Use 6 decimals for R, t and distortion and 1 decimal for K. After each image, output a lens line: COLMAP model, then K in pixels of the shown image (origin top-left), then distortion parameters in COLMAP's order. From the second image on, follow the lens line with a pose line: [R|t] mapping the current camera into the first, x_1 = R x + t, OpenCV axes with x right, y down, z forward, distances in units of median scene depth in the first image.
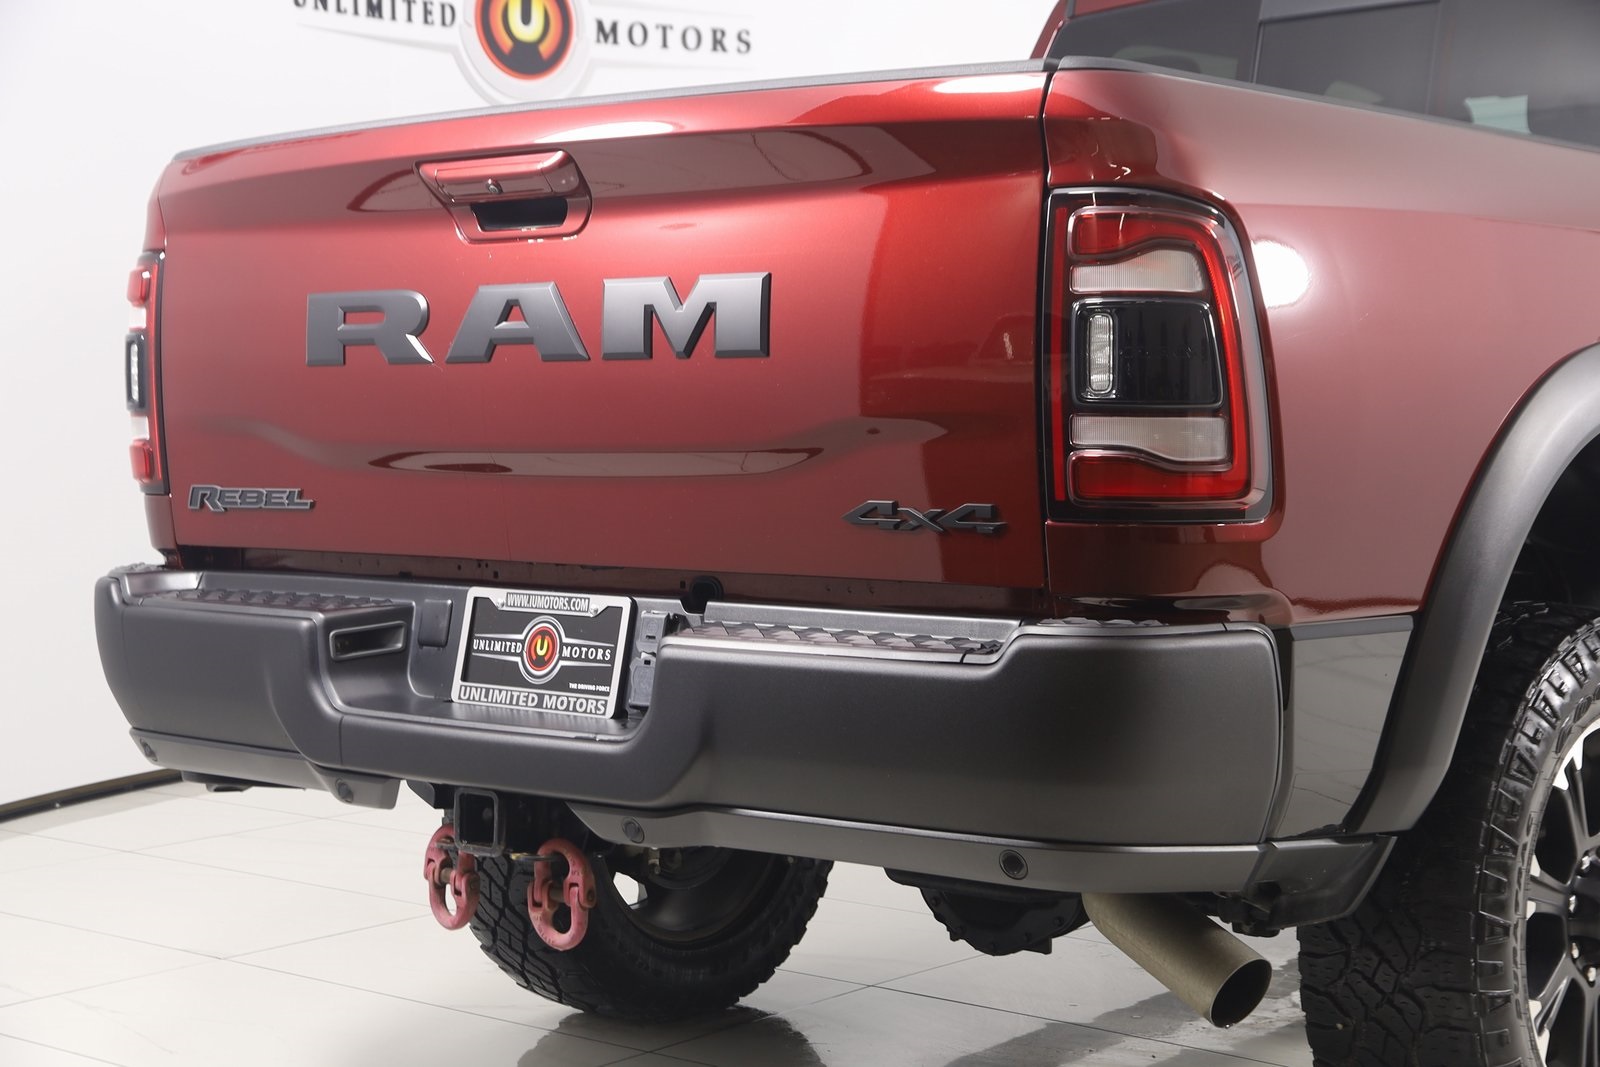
lens RADIAL K [[2644.6, 0, 759.0], [0, 2644.6, 550.0], [0, 0, 1]] dist [0.171256, 0.000000]
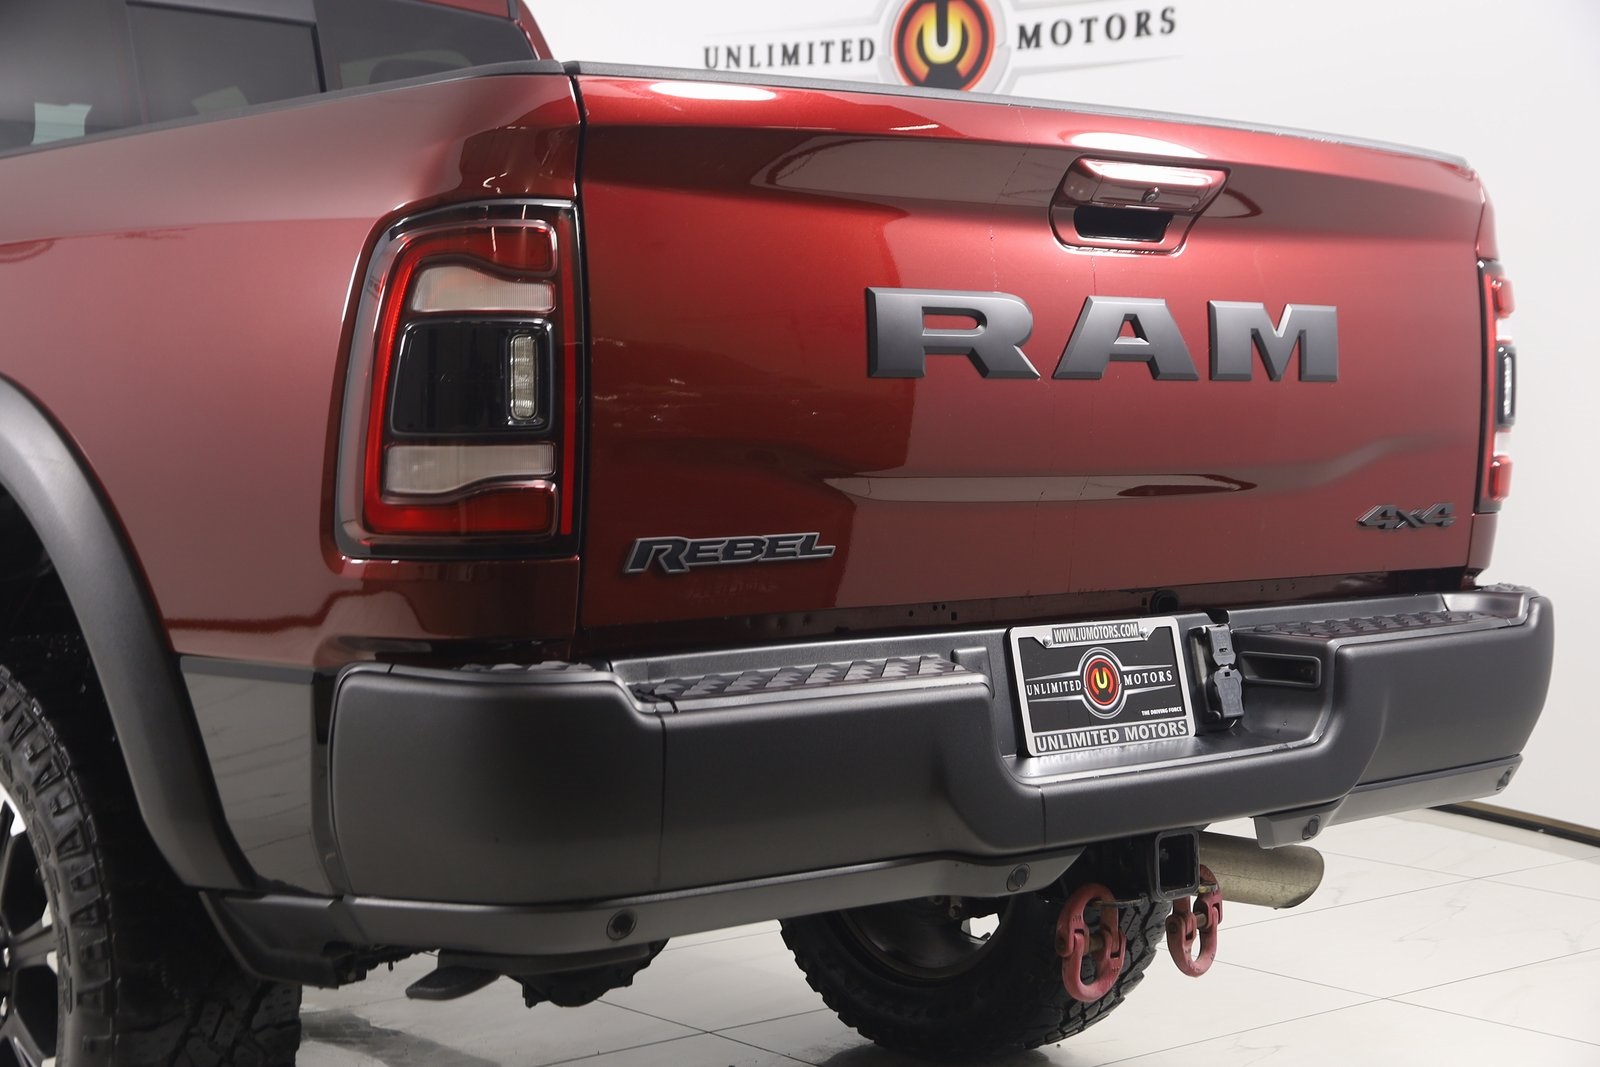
lens RADIAL K [[2578.3, 0, 806.1], [0, 2578.3, 548.4], [0, 0, 1]] dist [0.151044, 0.000000]
pose [[0.115365, -0.045454, 0.992283, -1.012849], [0.055595, 0.997682, 0.039238, -0.052626], [-0.991766, 0.050640, 0.117624, 0.997058]]
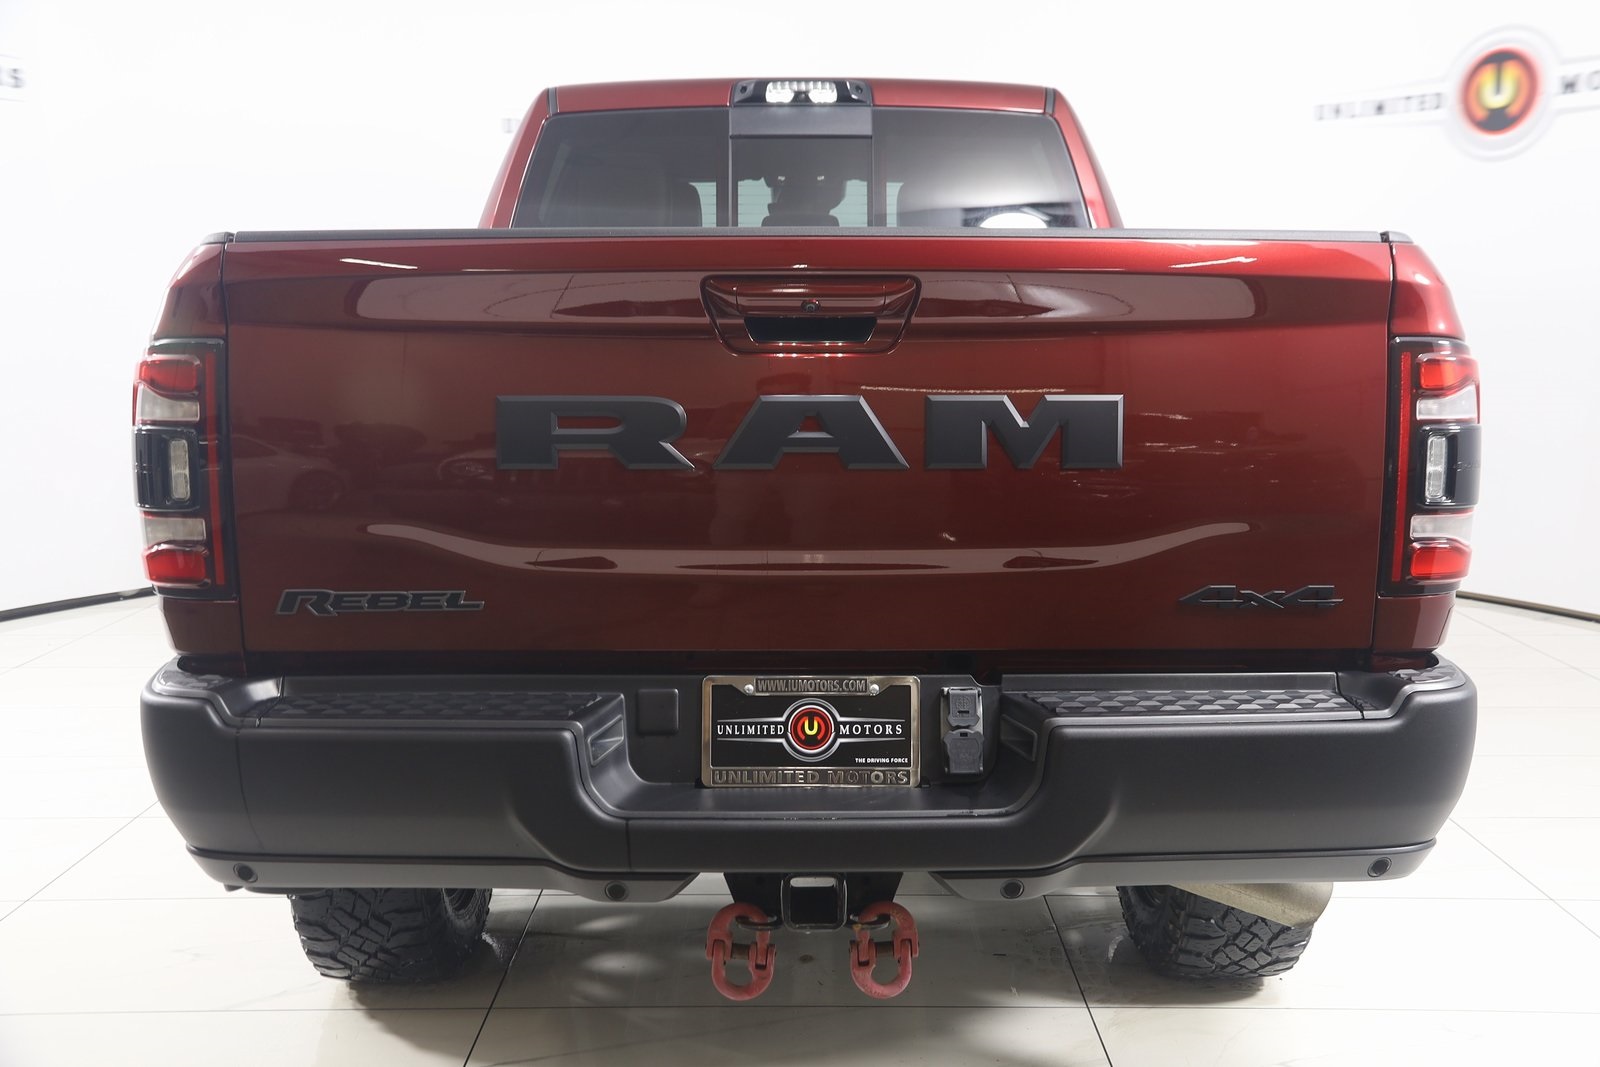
lens RADIAL K [[1597.5, 0, 800.5], [0, 1597.5, 543.6], [0, 0, 1]] dist [0.015762, 0.000000]
pose [[0.740256, -0.086626, 0.666721, -0.516471], [0.032930, 0.995146, 0.092735, -0.099233], [-0.671518, -0.046692, 0.739516, 0.524492]]
